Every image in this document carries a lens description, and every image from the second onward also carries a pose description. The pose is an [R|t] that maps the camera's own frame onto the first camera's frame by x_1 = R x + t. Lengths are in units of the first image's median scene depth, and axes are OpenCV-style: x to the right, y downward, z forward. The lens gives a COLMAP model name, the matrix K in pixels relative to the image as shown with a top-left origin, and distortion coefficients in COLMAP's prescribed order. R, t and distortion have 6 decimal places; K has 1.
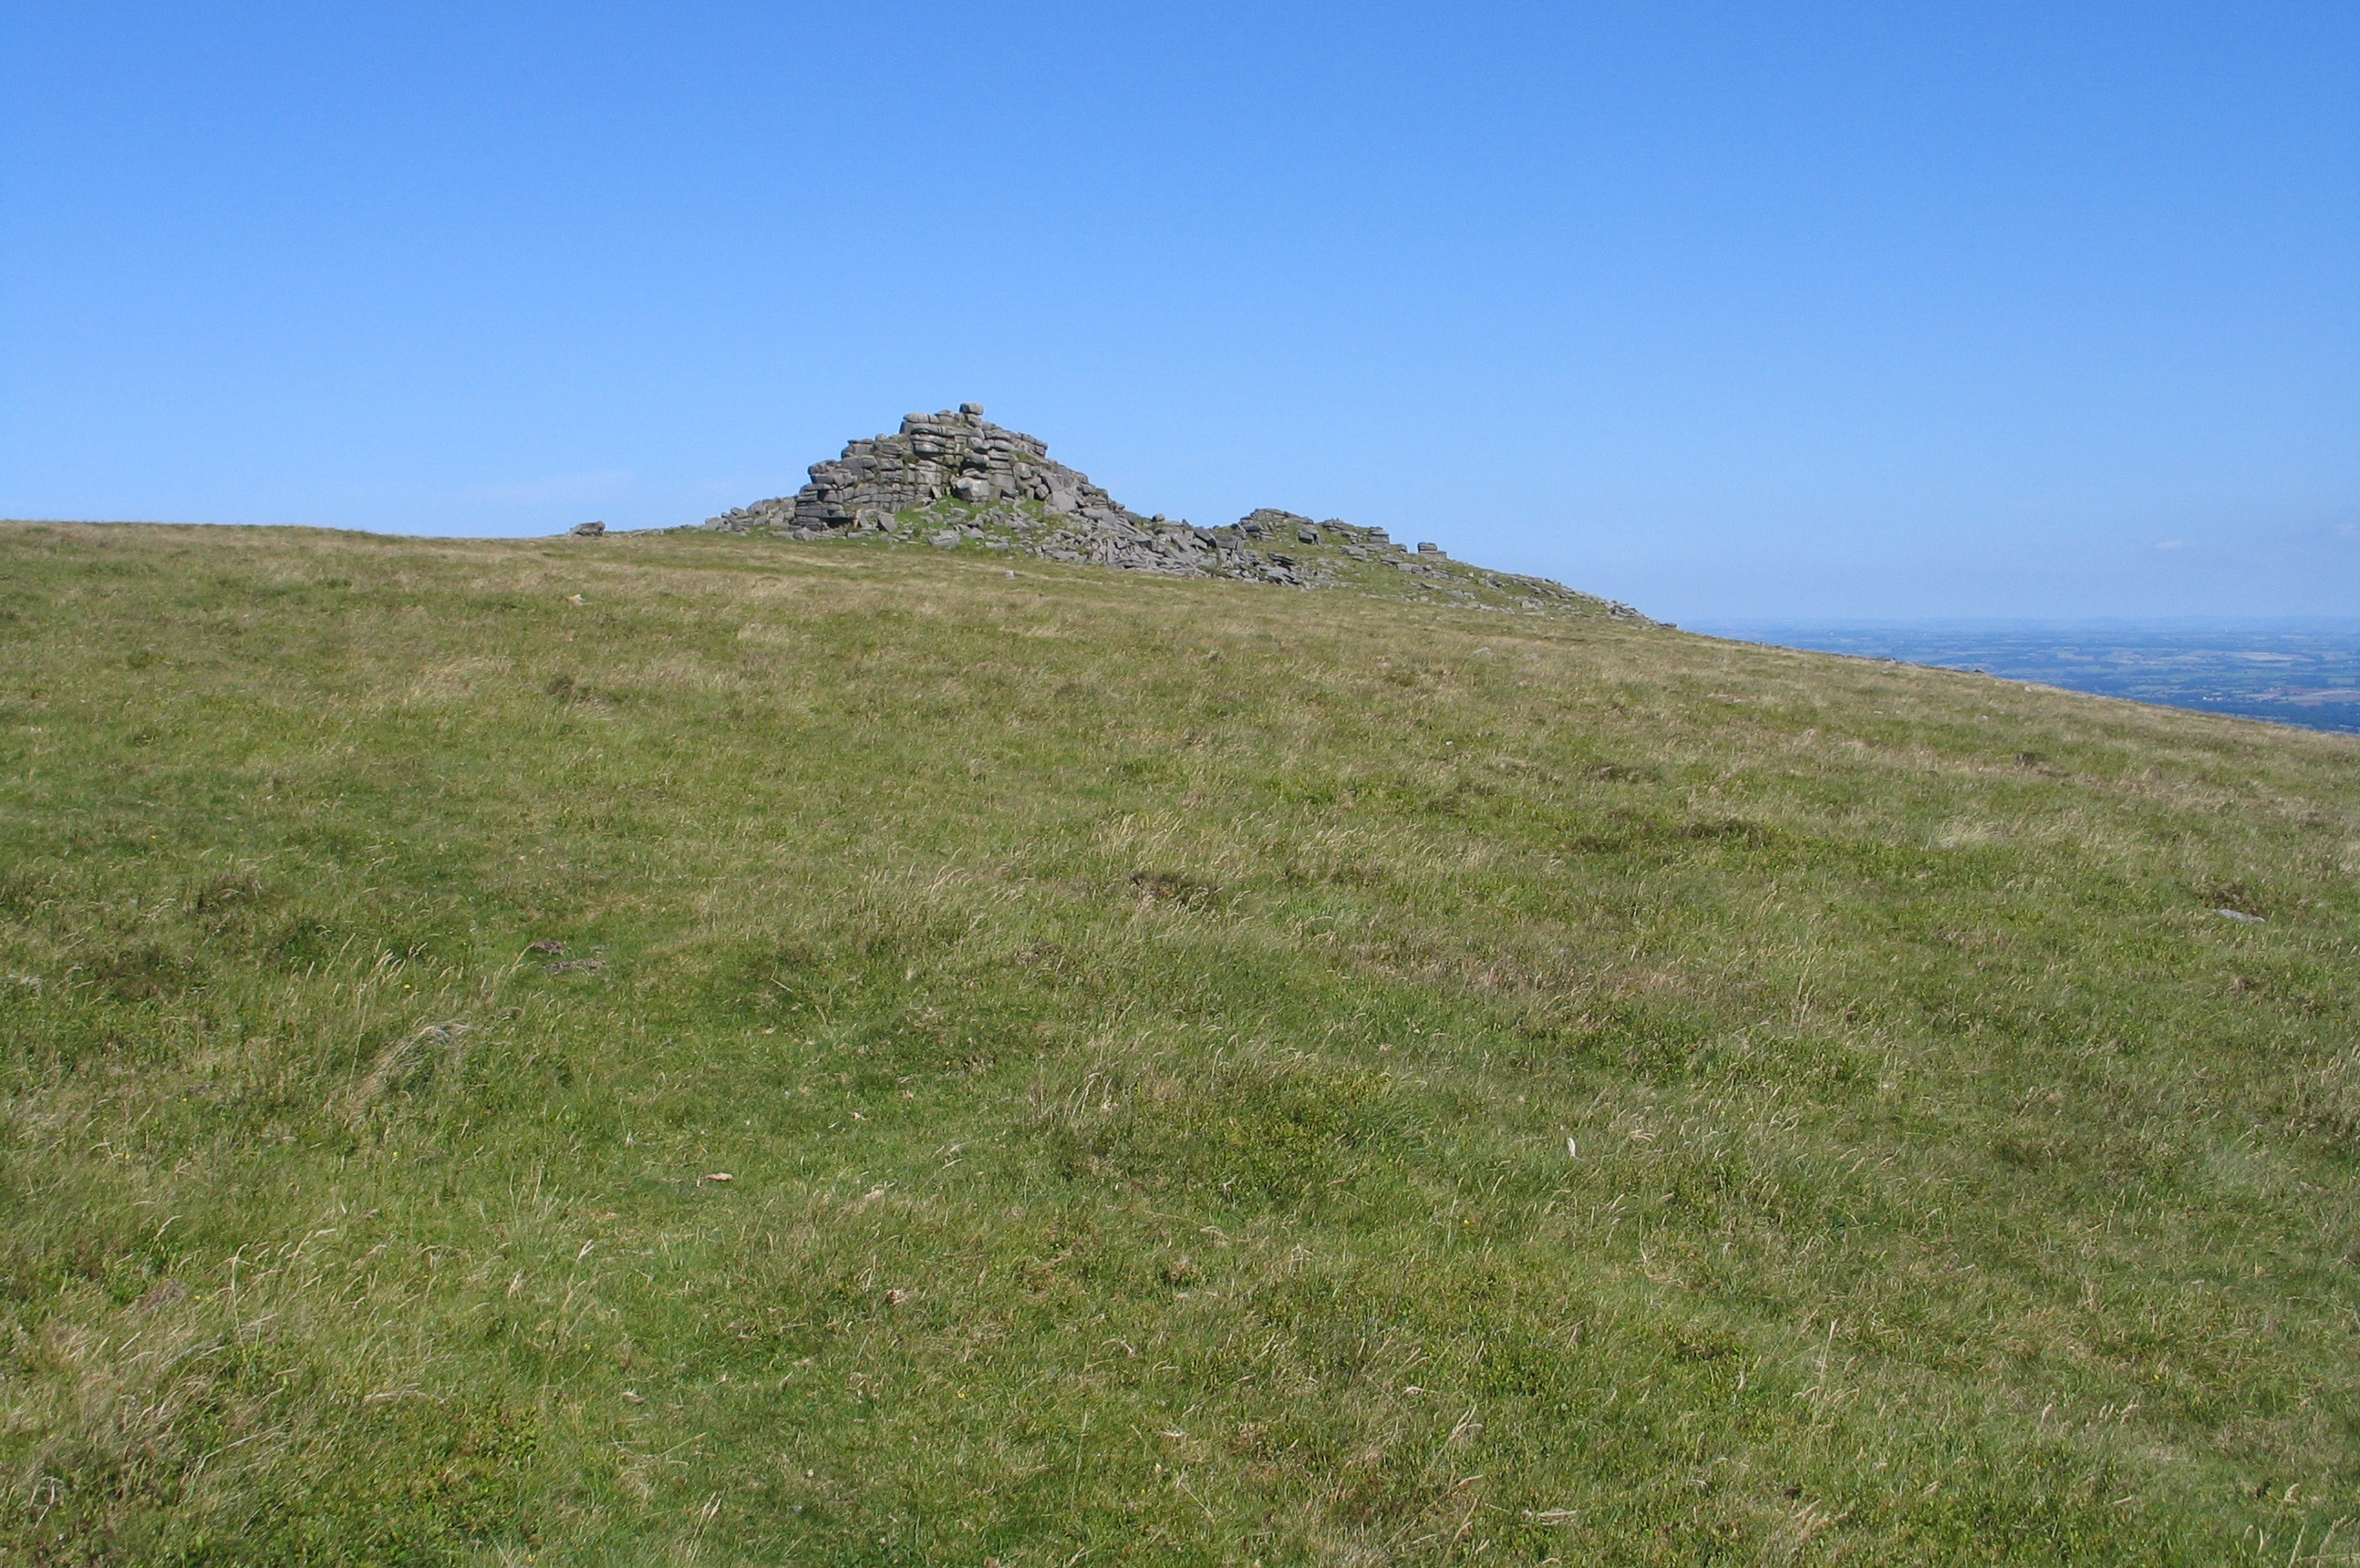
lens RADIAL K [[2565.4, 0, 1180.0], [0, 2565.4, 784.0], [0, 0, 1]] dist [-0.127101, 0.011227]
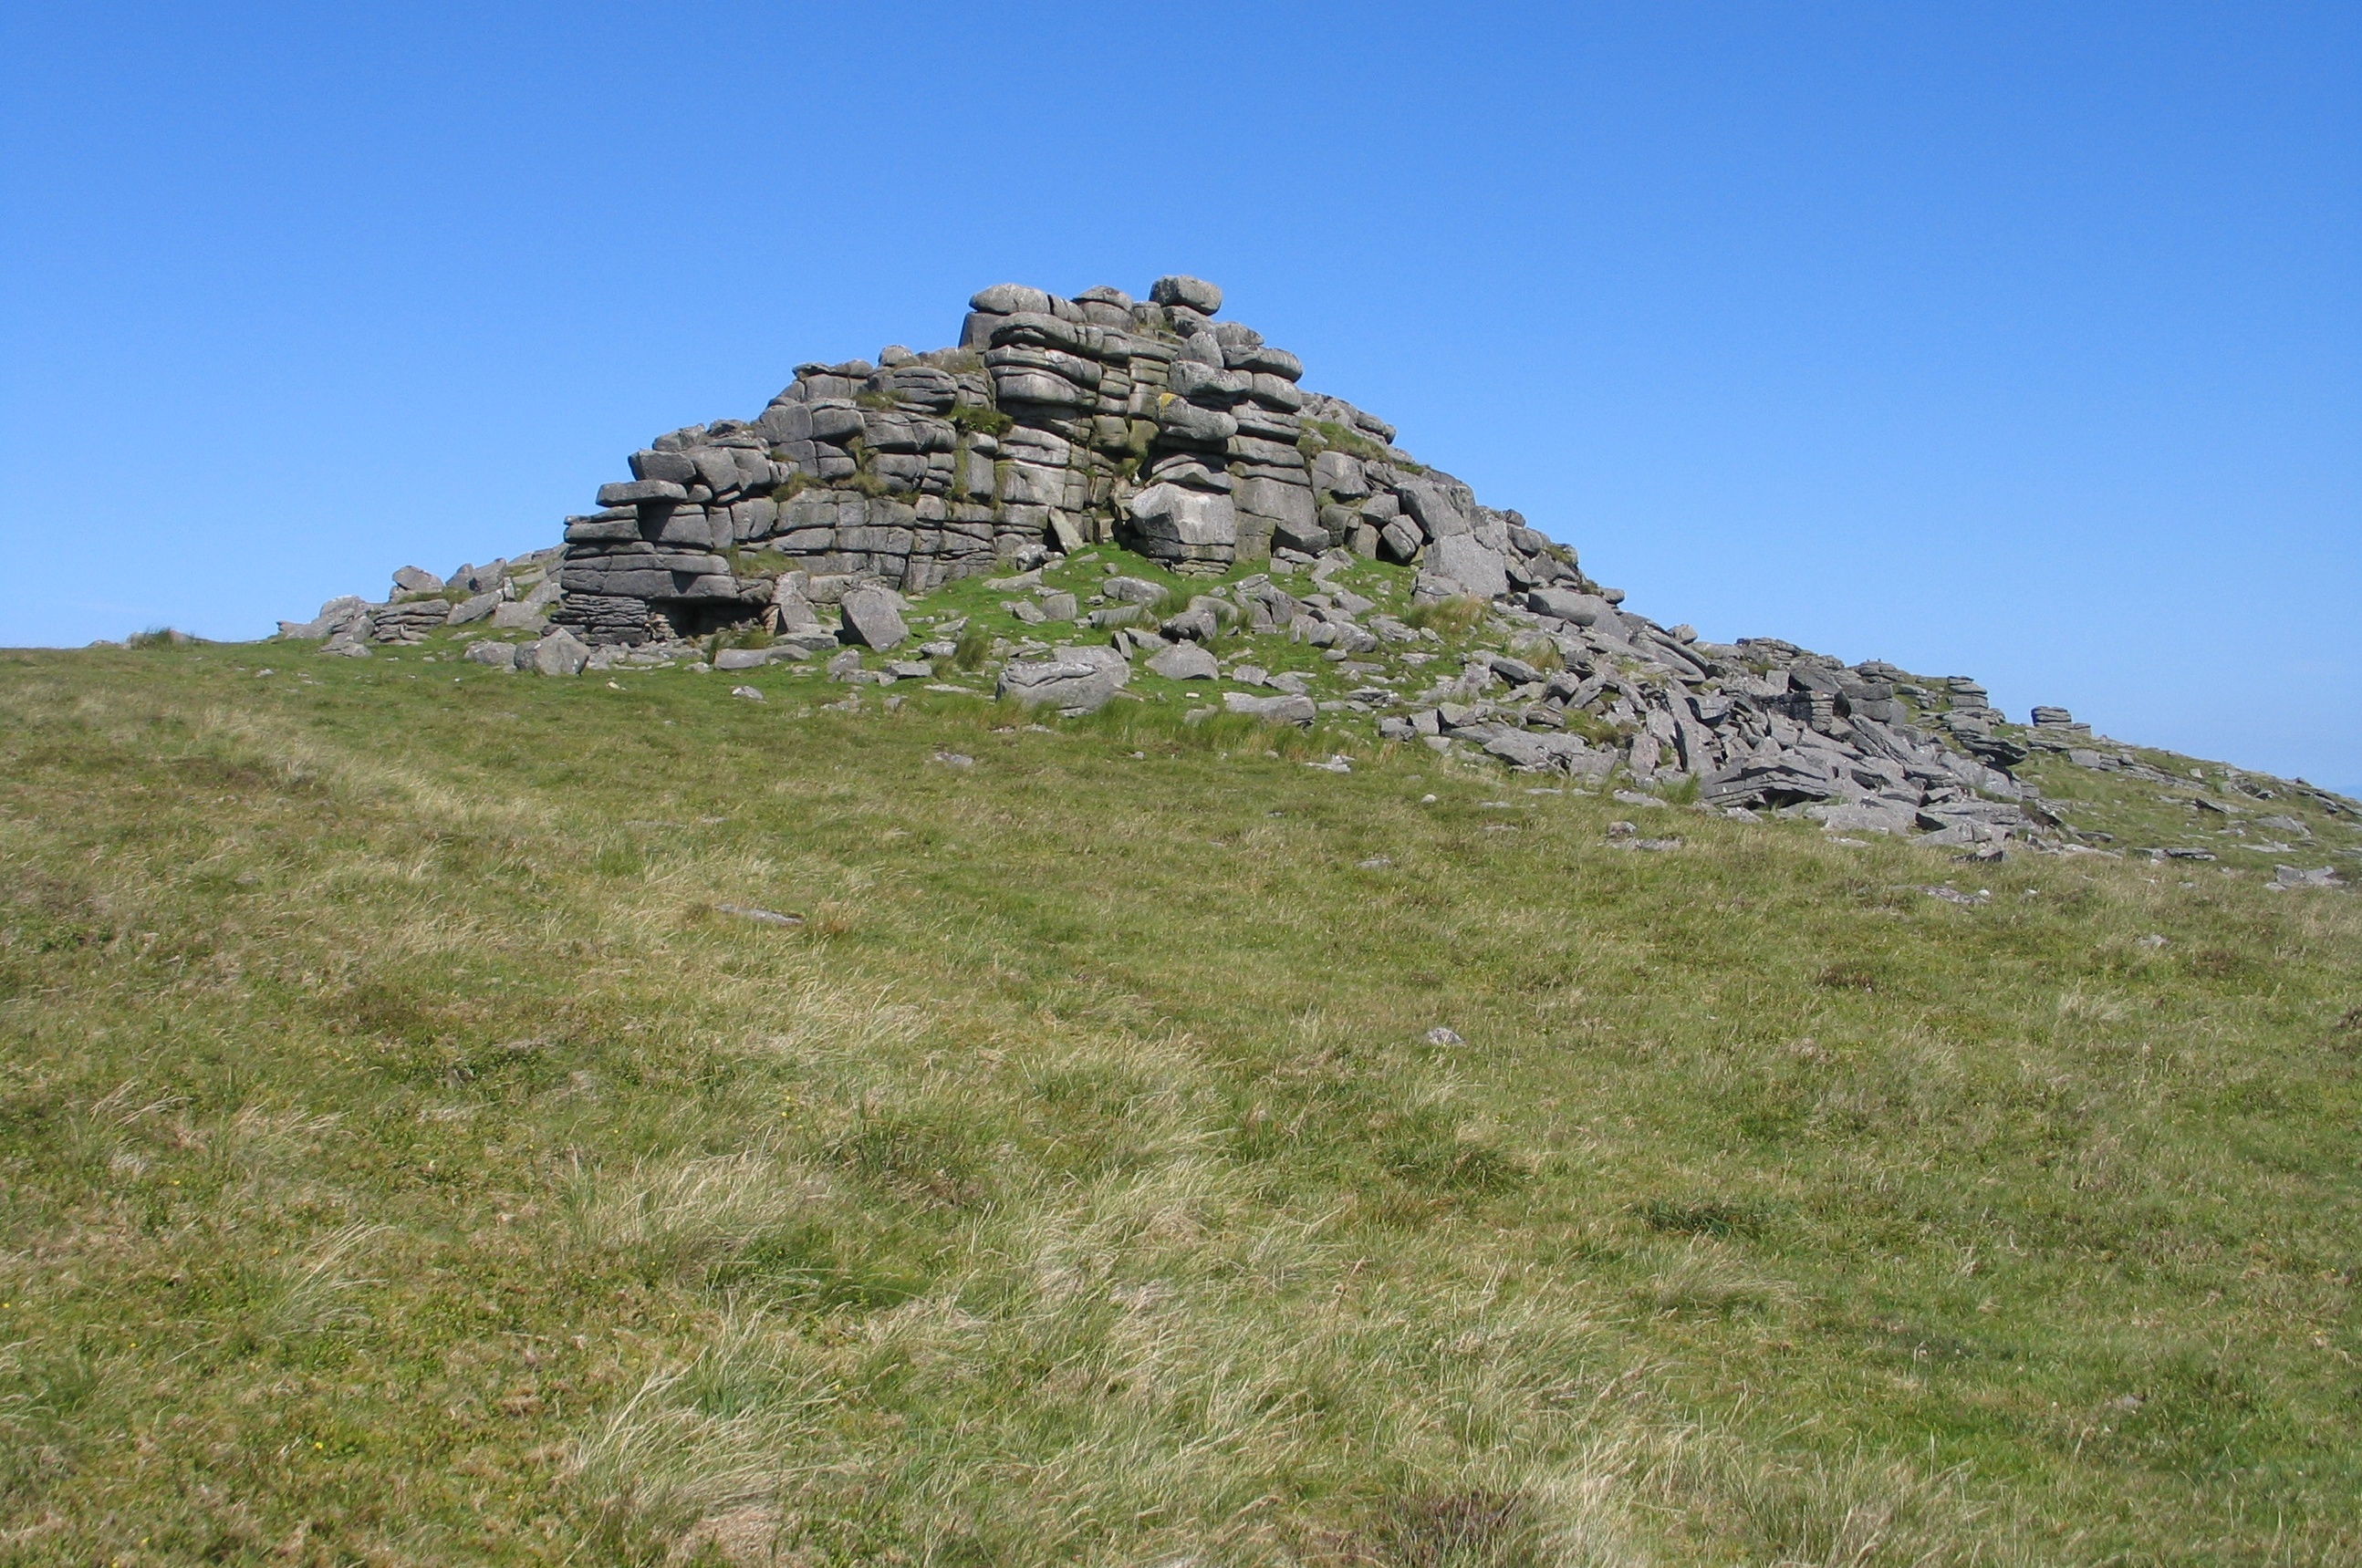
lens RADIAL K [[2498.1, 0, 1188.0], [0, 2498.1, 752.5], [0, 0, 1]] dist [-0.122617, 0.006178]
pose [[0.996233, 0.013658, -0.085631, -0.053814], [-0.019856, 0.997210, -0.071955, -0.065250], [0.084409, 0.073384, 0.993725, 0.697475]]
